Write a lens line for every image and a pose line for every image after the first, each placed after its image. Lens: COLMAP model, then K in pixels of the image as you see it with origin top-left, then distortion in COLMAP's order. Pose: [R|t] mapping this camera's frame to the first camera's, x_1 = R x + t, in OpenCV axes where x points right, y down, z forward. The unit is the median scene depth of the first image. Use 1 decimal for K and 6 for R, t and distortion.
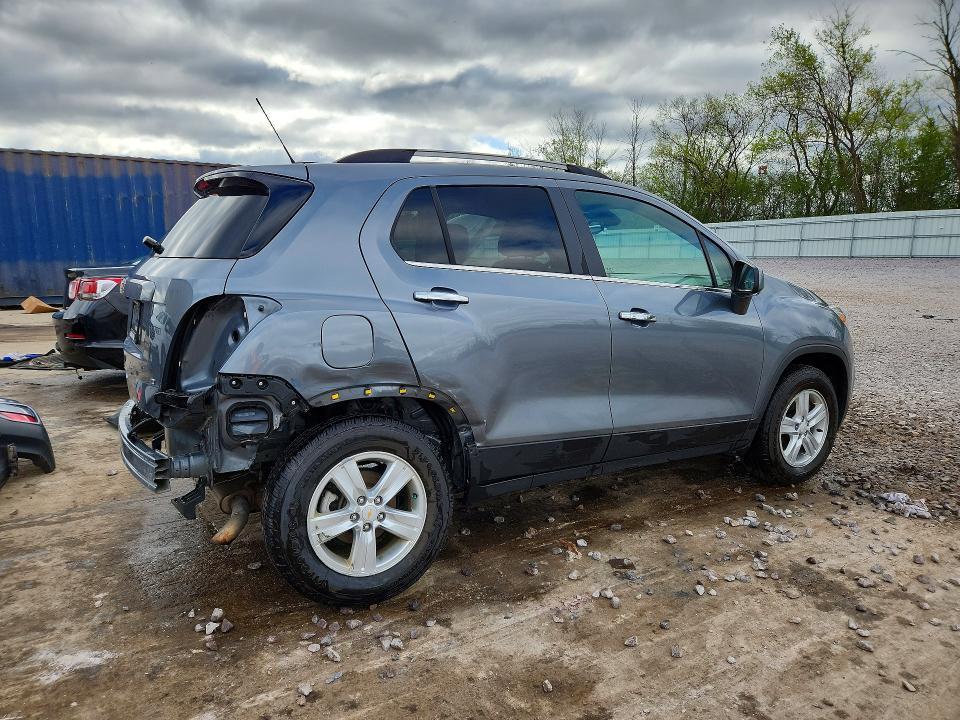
lens RADIAL K [[615.2, 0, 474.8], [0, 615.2, 361.0], [0, 0, 1]] dist [0.084251, -0.071353]
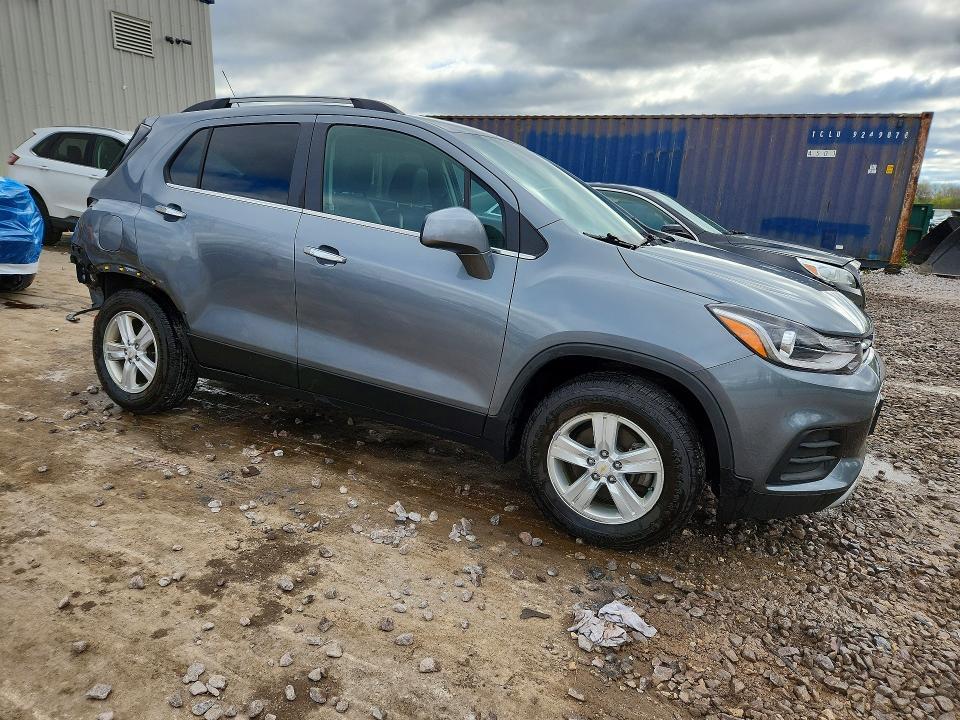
lens RADIAL K [[615.2, 0, 474.8], [0, 615.2, 361.0], [0, 0, 1]] dist [0.084251, -0.071353]
pose [[0.572757, 0.245342, -0.782149, 1.175768], [-0.195333, 0.967523, 0.160450, -0.110161], [0.796112, 0.060880, 0.602079, 0.584579]]
